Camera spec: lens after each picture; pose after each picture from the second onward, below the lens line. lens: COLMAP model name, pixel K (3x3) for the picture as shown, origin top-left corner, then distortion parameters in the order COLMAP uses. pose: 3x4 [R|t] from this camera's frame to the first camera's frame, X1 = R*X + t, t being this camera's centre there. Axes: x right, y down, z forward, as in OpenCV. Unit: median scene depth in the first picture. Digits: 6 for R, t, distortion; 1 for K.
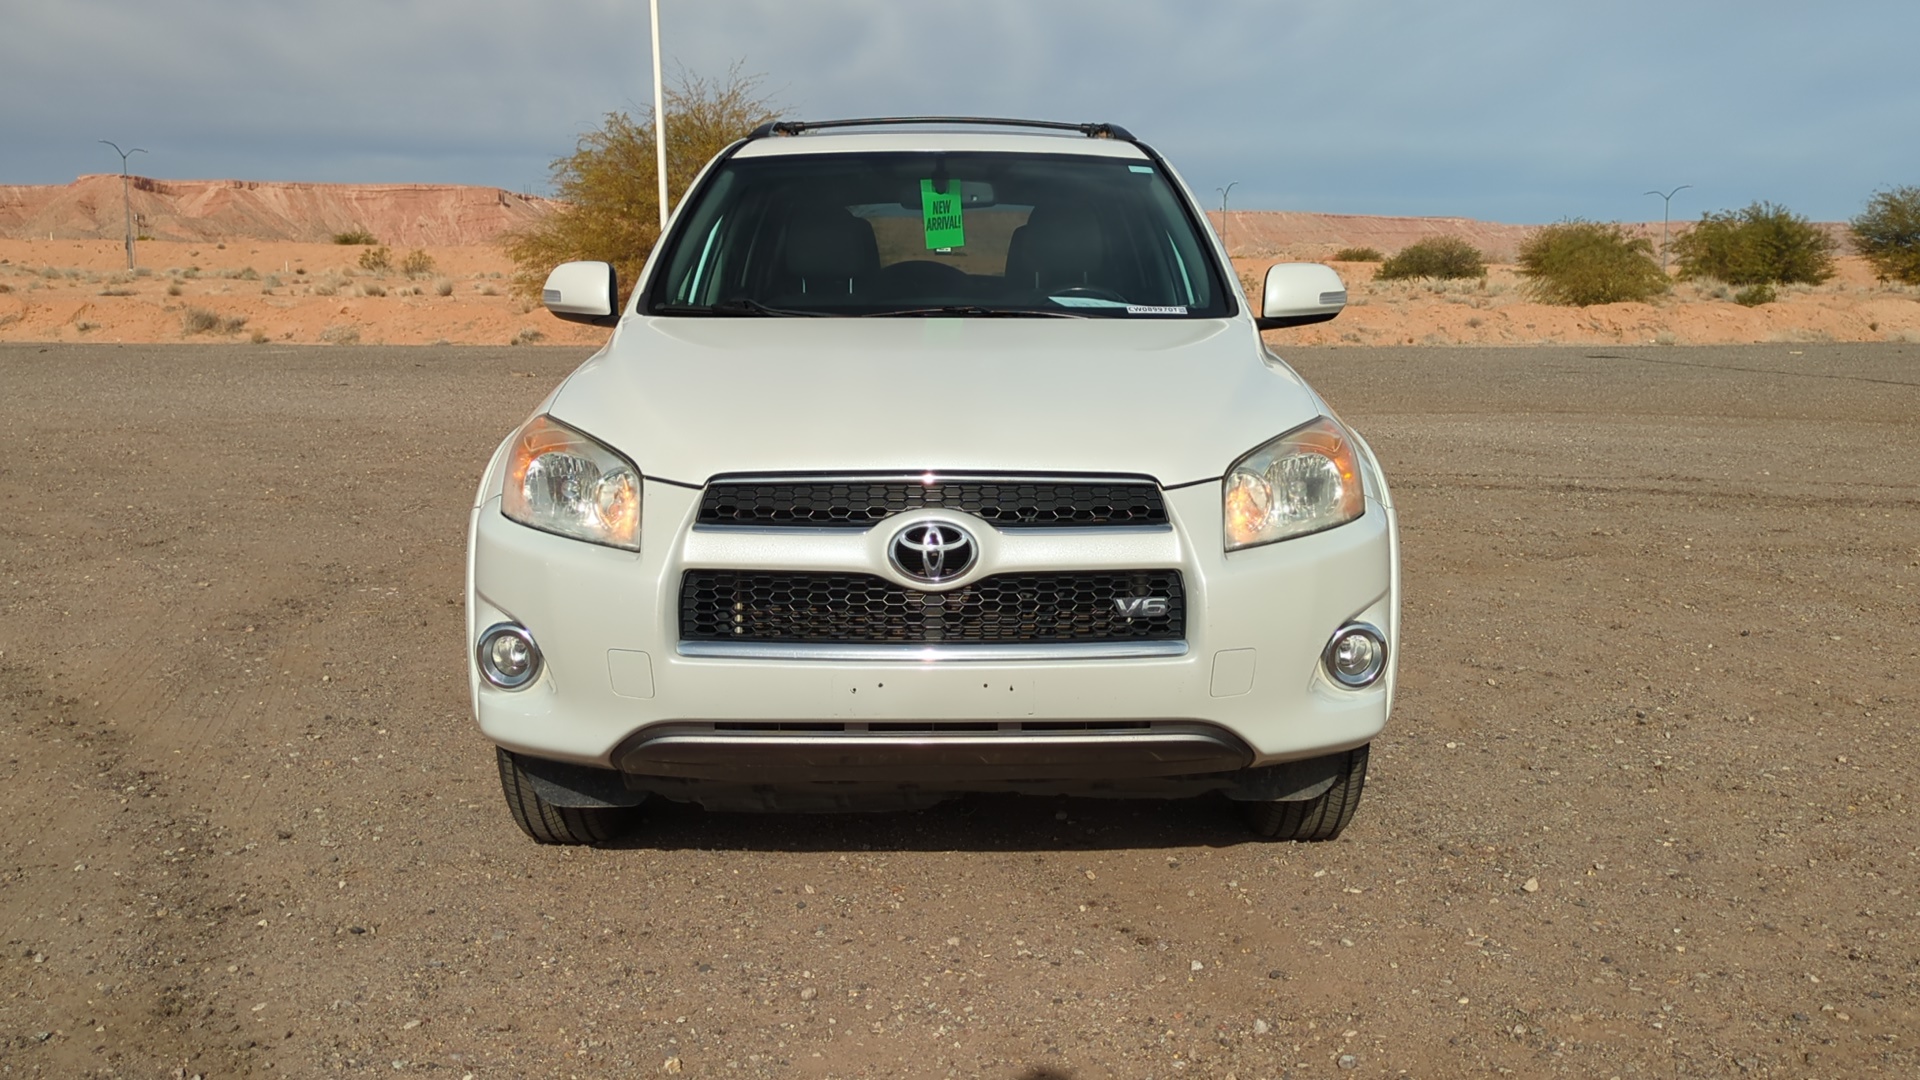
lens RADIAL K [[1646.8, 0, 974.0], [0, 1646.8, 517.3], [0, 0, 1]] dist [0.065785, -0.081143]
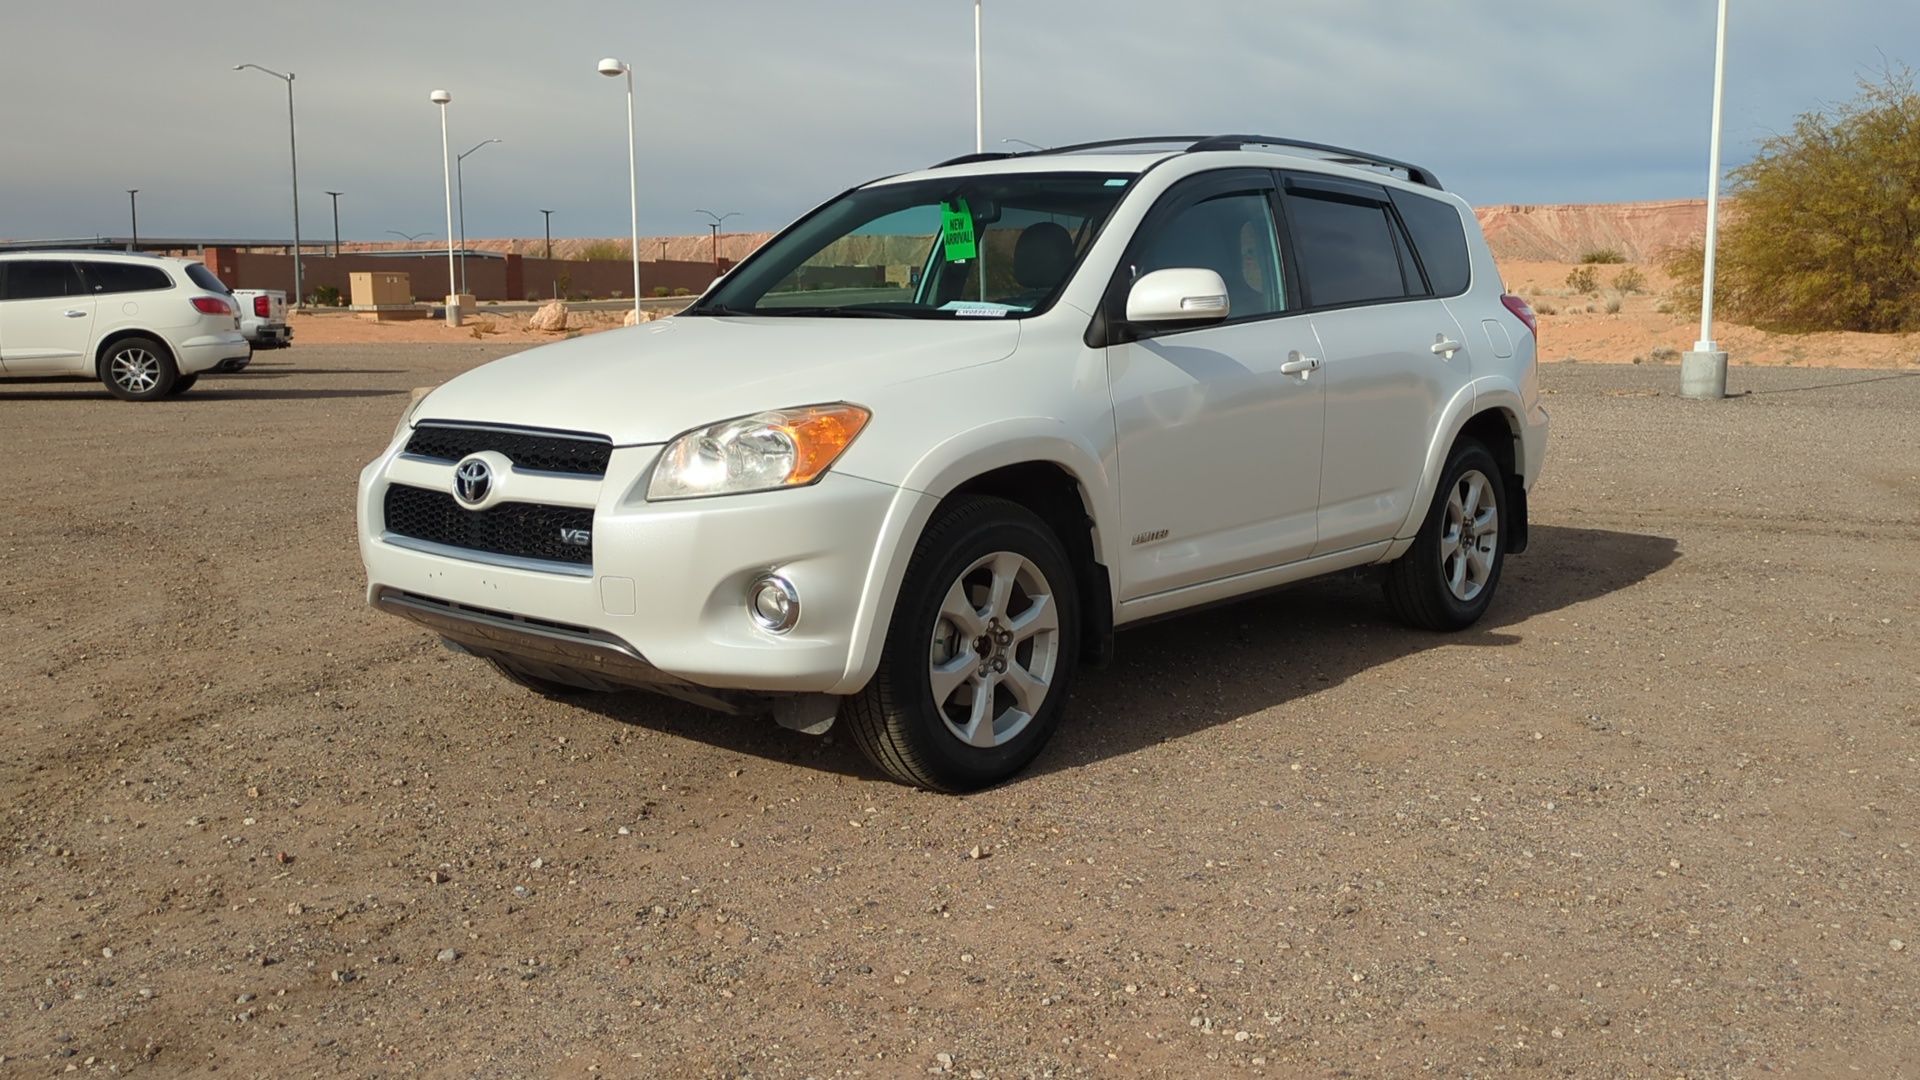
lens RADIAL K [[1646.8, 0, 974.0], [0, 1646.8, 517.3], [0, 0, 1]] dist [0.065785, -0.081143]
pose [[0.754495, 0.082399, -0.651113, 0.844899], [-0.089804, 0.995718, 0.021945, -0.012140], [0.650133, 0.041915, 0.758664, 0.160785]]
